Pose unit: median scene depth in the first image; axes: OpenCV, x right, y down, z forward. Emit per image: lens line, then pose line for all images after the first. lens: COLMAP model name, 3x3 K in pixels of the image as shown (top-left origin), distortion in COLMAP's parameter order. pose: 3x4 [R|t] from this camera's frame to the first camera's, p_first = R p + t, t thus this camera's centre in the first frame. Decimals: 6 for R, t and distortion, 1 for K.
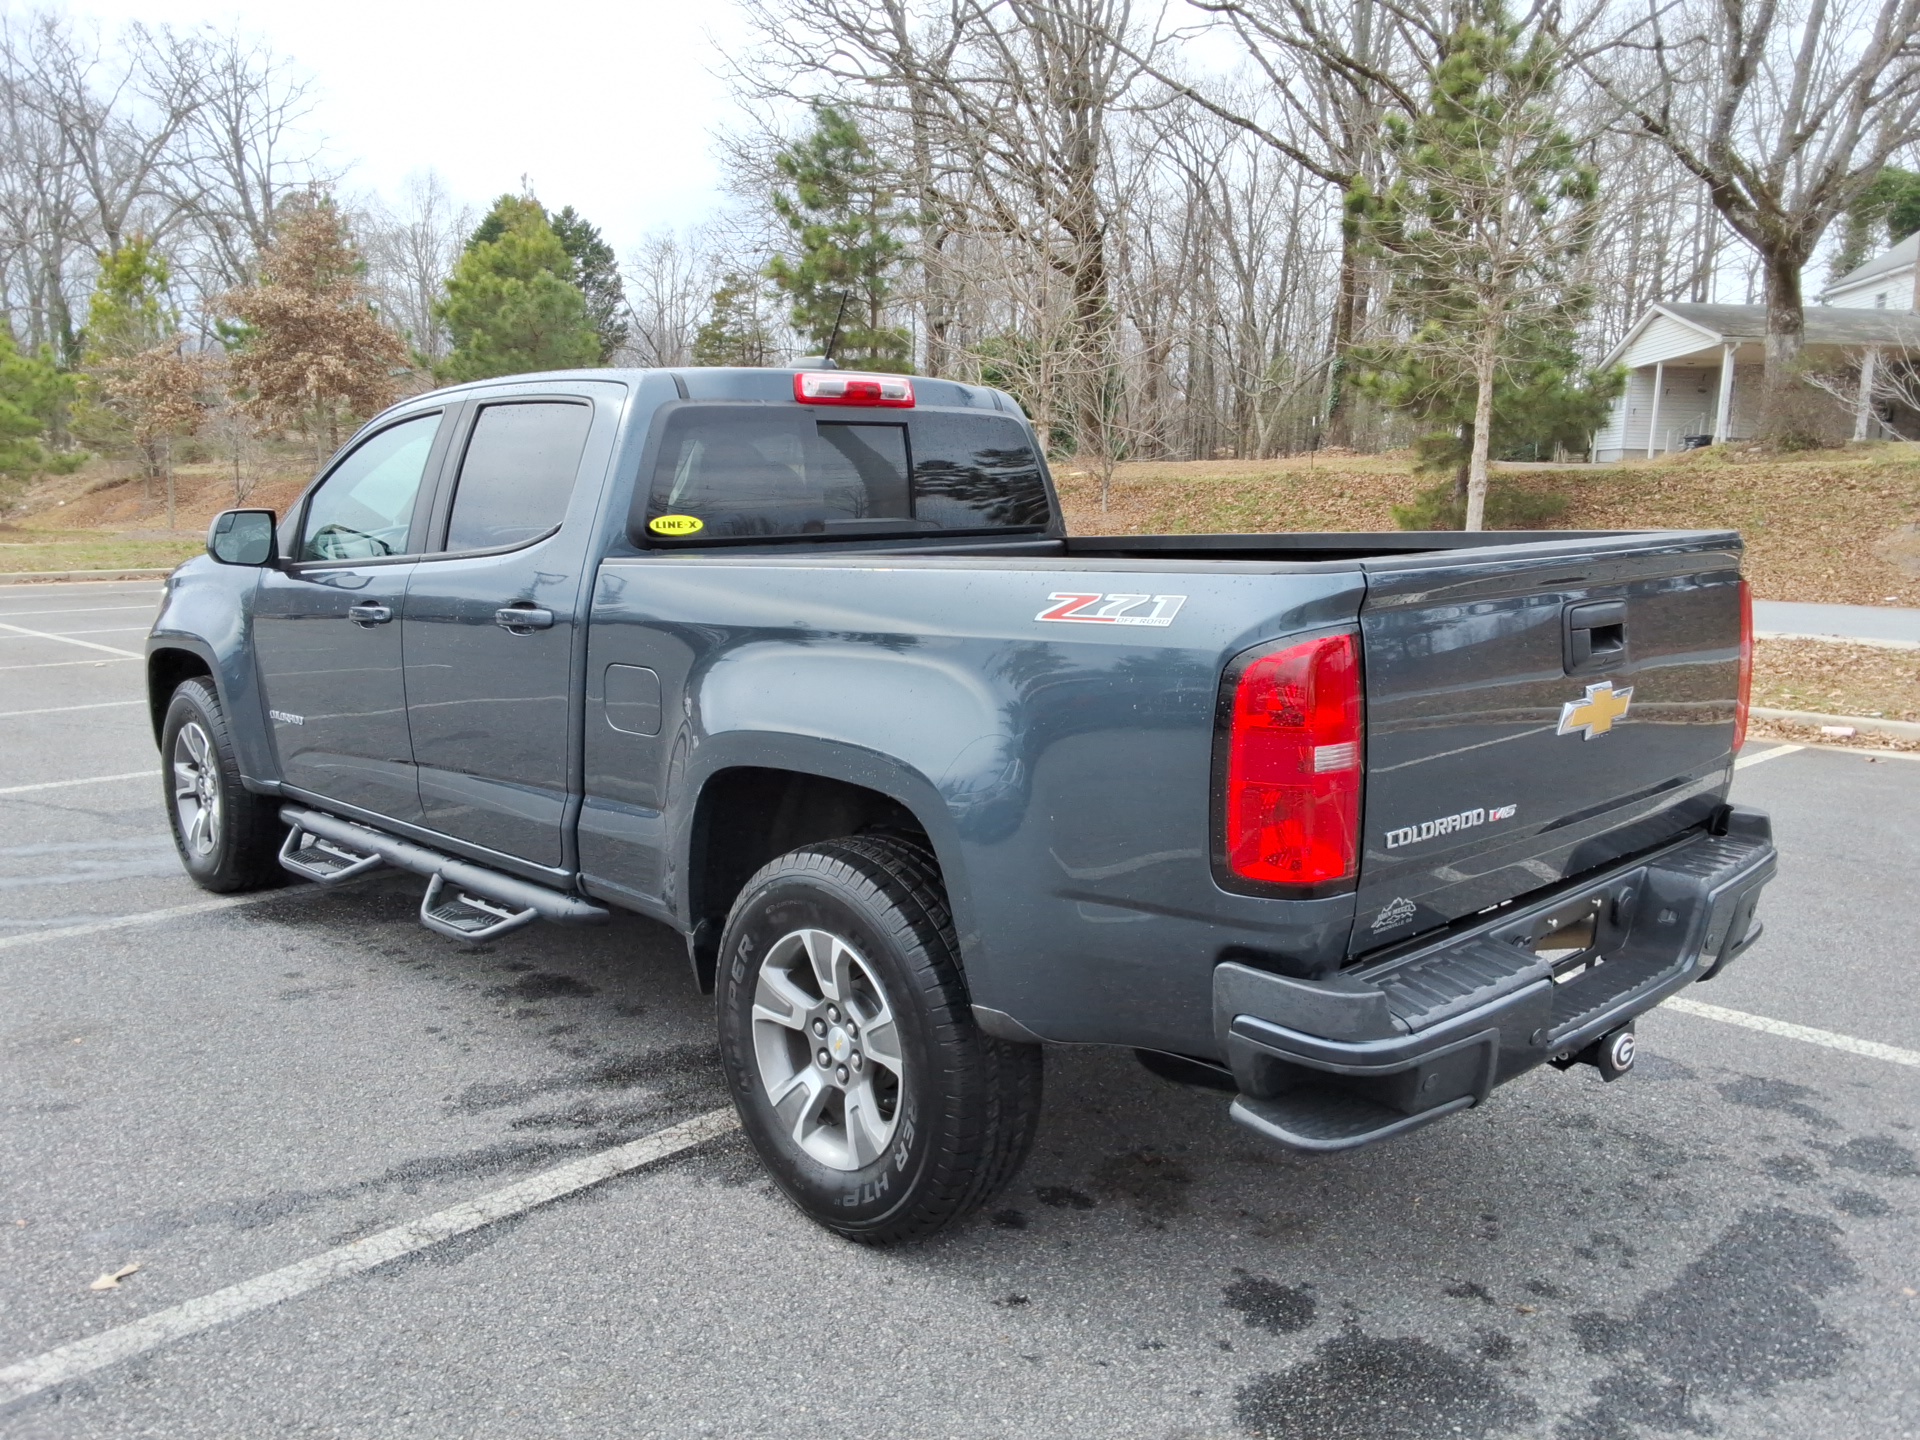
lens RADIAL K [[1536.9, 0, 970.4], [0, 1536.9, 708.6], [0, 0, 1]] dist [0.118582, -0.175624]
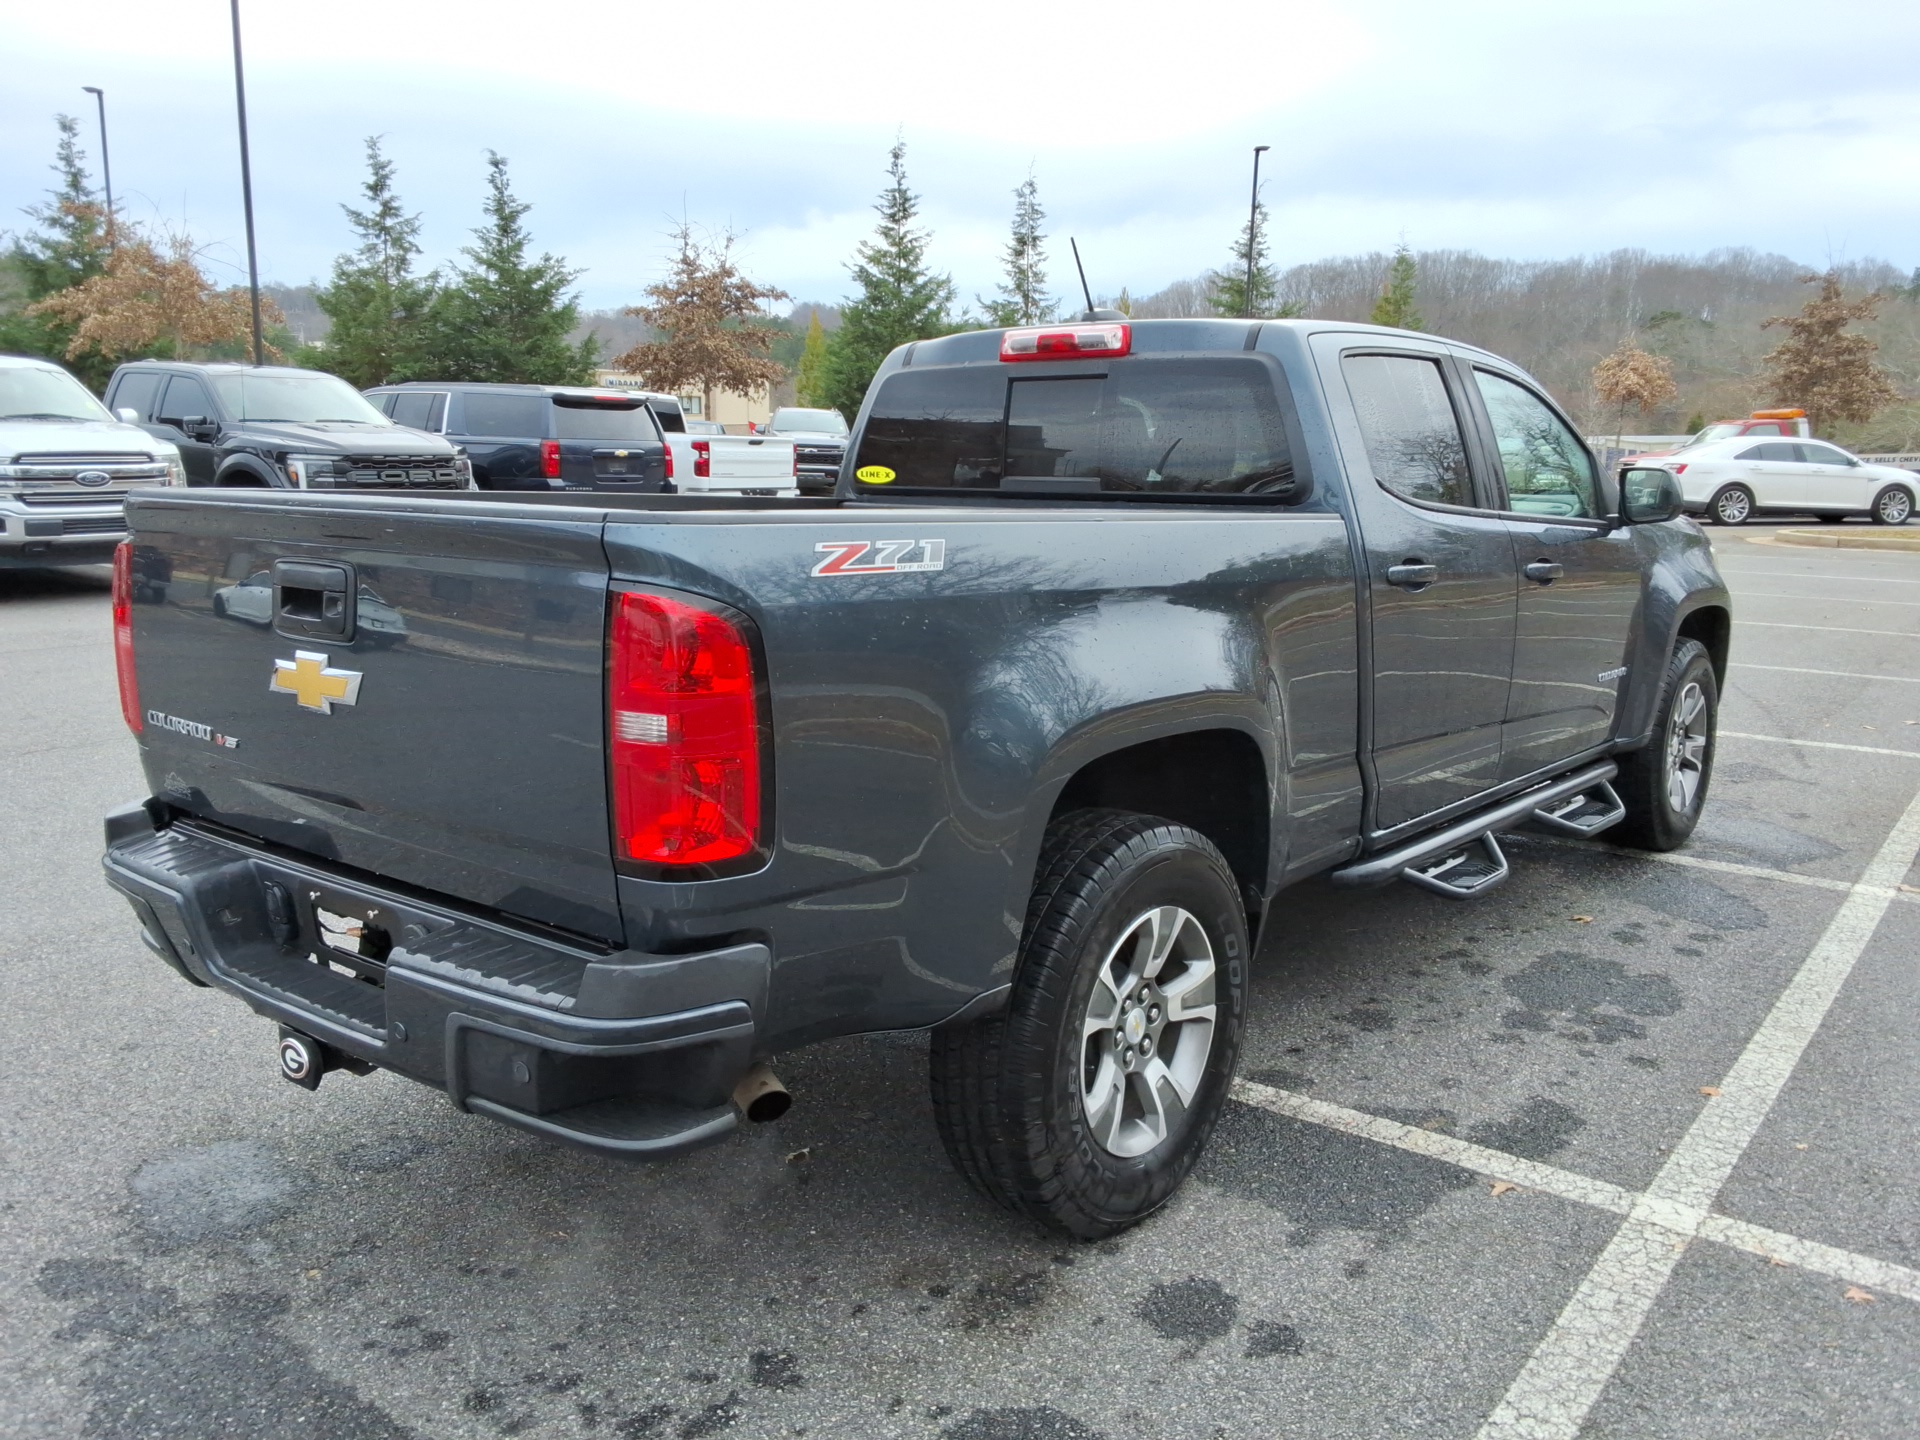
lens RADIAL K [[1528.2, 0, 976.7], [0, 1528.2, 707.8], [0, 0, 1]] dist [0.112982, -0.170947]
pose [[0.126555, 0.168828, -0.977487, 0.992450], [-0.151646, 0.977120, 0.149131, -0.131608], [0.980300, 0.129359, 0.149262, 0.925782]]
